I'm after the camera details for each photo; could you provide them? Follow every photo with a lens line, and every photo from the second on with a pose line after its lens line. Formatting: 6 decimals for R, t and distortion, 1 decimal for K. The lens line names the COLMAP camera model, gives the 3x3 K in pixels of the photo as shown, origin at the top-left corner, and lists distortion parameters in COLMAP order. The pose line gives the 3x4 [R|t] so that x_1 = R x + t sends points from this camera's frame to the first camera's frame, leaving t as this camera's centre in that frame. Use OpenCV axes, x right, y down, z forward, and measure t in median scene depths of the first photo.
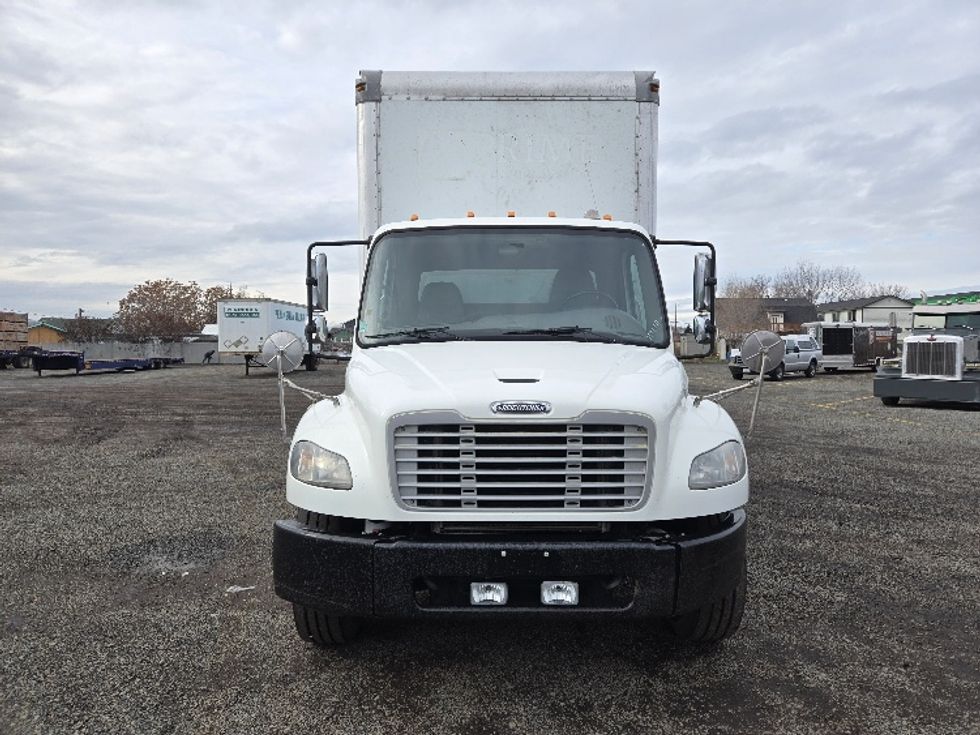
lens RADIAL K [[781.3, 0, 489.3], [0, 781.3, 366.6], [0, 0, 1]] dist [-0.003903, -0.001726]
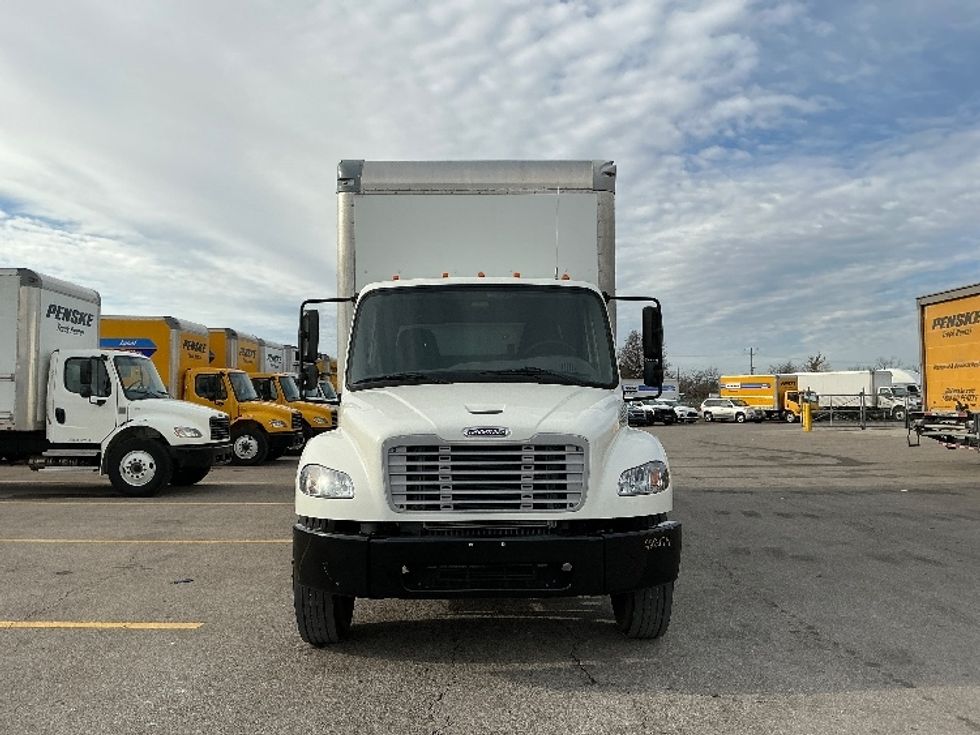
lens RADIAL K [[811.6, 0, 485.9], [0, 811.6, 368.7], [0, 0, 1]] dist [0.005576, -0.004907]
pose [[0.999620, -0.004680, 0.027162, 0.003943], [0.006275, 0.998242, -0.058944, 0.026653], [-0.026838, 0.059092, 0.997892, -0.347150]]
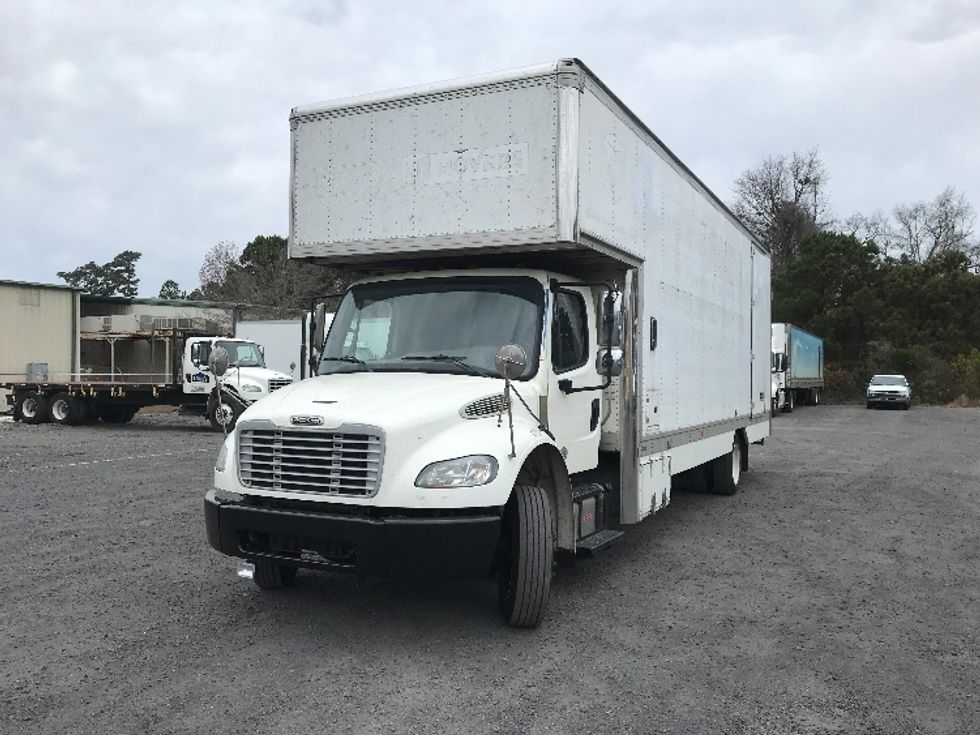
lens RADIAL K [[811.6, 0, 494.5], [0, 811.6, 368.7], [0, 0, 1]] dist [0.005576, -0.004907]
pose [[0.893770, 0.001429, -0.448524, 1.009344], [-0.007942, 0.999889, -0.012639, -0.025810], [0.448456, 0.014858, 0.893681, -0.173110]]
